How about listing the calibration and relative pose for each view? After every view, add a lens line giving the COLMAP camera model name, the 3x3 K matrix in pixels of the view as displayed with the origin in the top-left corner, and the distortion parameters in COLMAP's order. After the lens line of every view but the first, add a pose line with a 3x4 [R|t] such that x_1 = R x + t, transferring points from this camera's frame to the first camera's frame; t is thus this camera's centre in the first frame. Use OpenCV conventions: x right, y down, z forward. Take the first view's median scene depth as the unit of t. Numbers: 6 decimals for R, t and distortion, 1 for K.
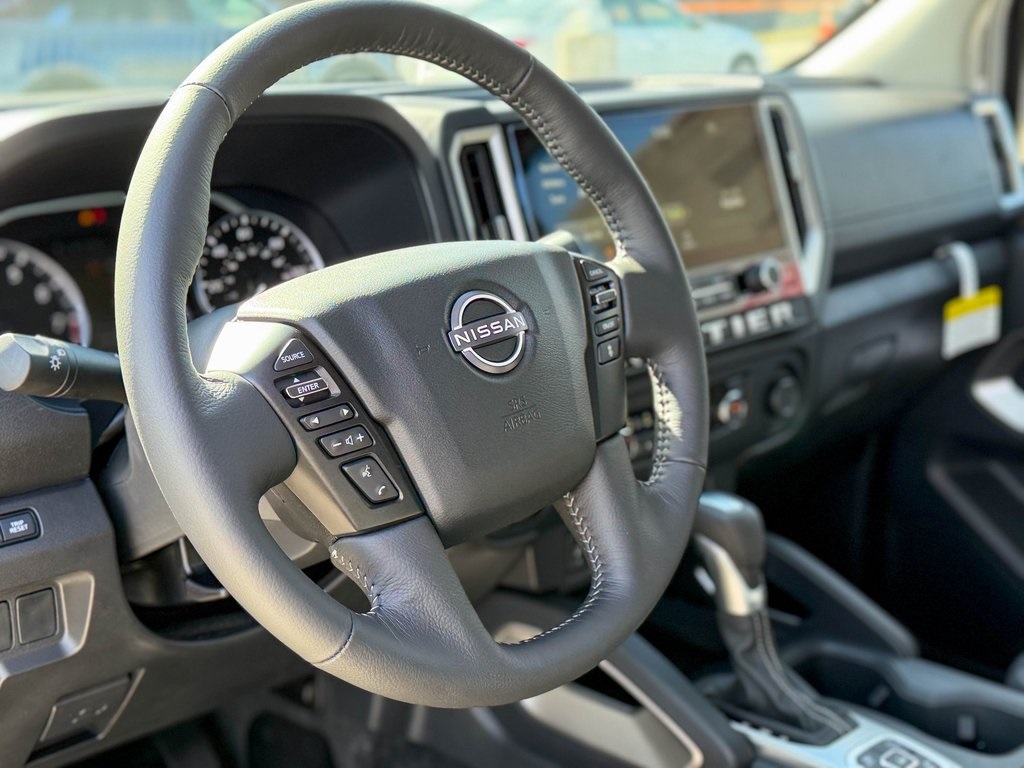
lens RADIAL K [[1437.8, 0, 512.0], [0, 1437.8, 384.0], [0, 0, 1]] dist [0.260300, -0.811150]
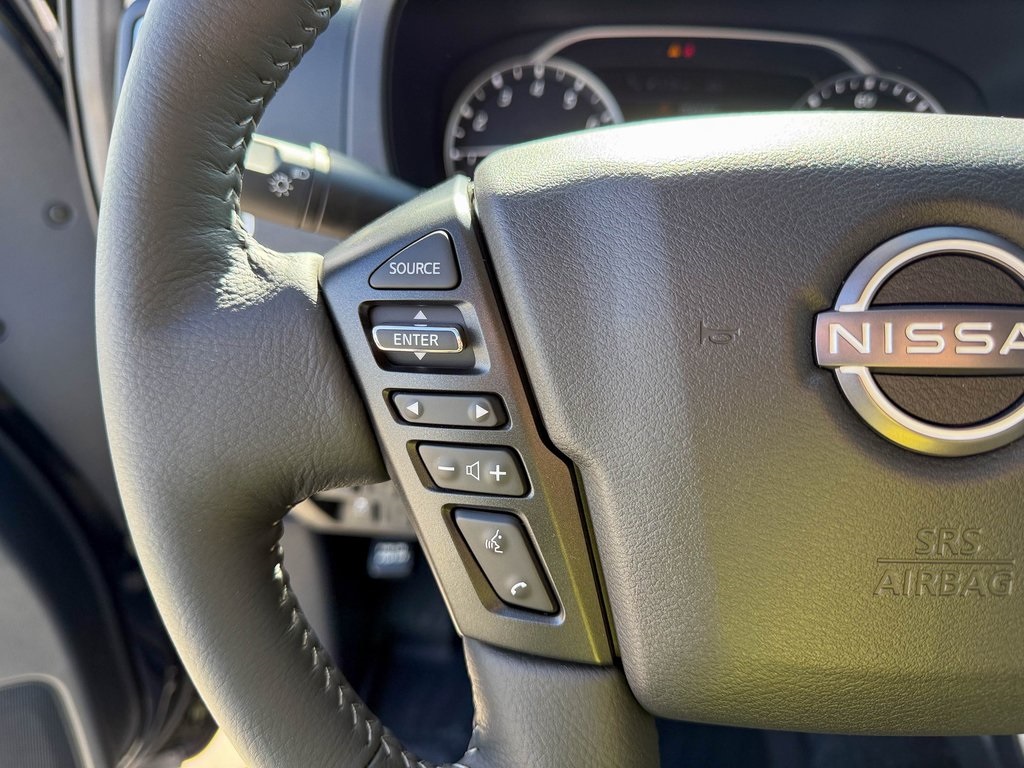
lens RADIAL K [[711.3, 0, 508.5], [0, 711.3, 339.9], [0, 0, 1]] dist [-0.003434, -0.002753]
pose [[0.640069, 0.352536, -0.682664, 0.022313], [-0.210324, 0.934975, 0.285631, -0.040283], [0.738969, -0.039243, 0.672596, 0.490094]]
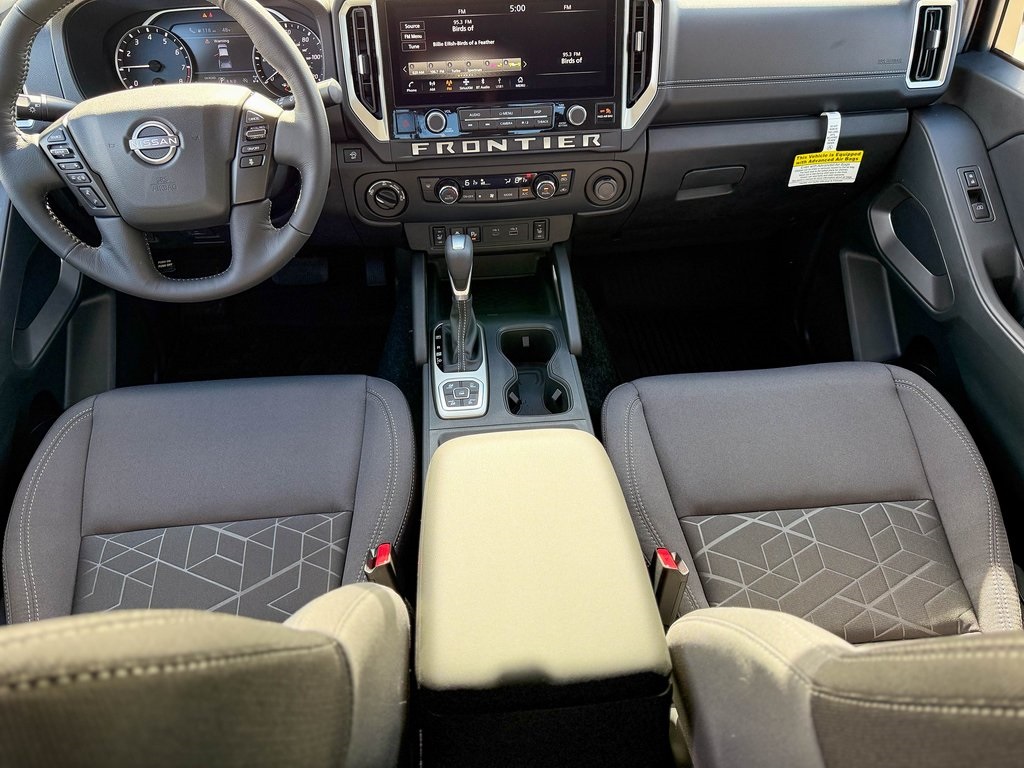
lens RADIAL K [[733.4, 0, 512.0], [0, 733.4, 384.0], [0, 0, 1]] dist [0.067816, -0.112934]
pose [[0.761975, 0.443545, -0.471871, 0.654951], [-0.168402, 0.839280, 0.516963, -0.241779], [0.625328, -0.314448, 0.714204, 0.272922]]
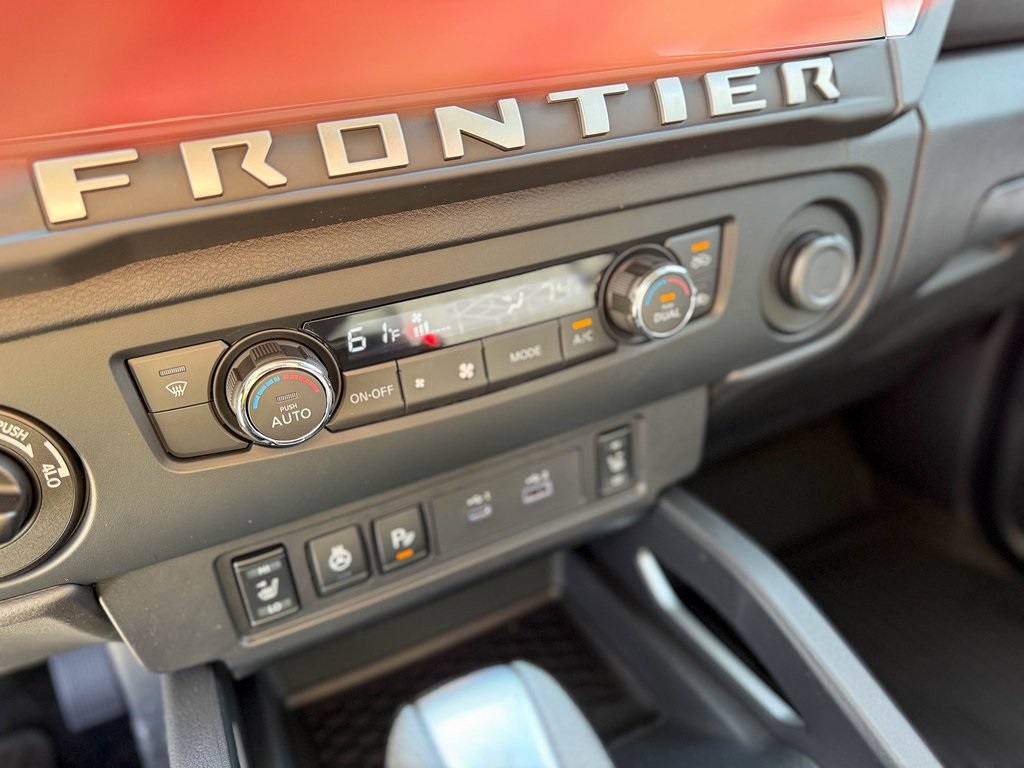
lens RADIAL K [[733.4, 0, 512.0], [0, 733.4, 384.0], [0, 0, 1]] dist [0.067816, -0.112934]
pose [[0.940984, 0.087778, -0.326870, 0.188649], [-0.019191, 0.978067, 0.207405, -0.004685], [0.337906, -0.188892, 0.922030, 0.780469]]
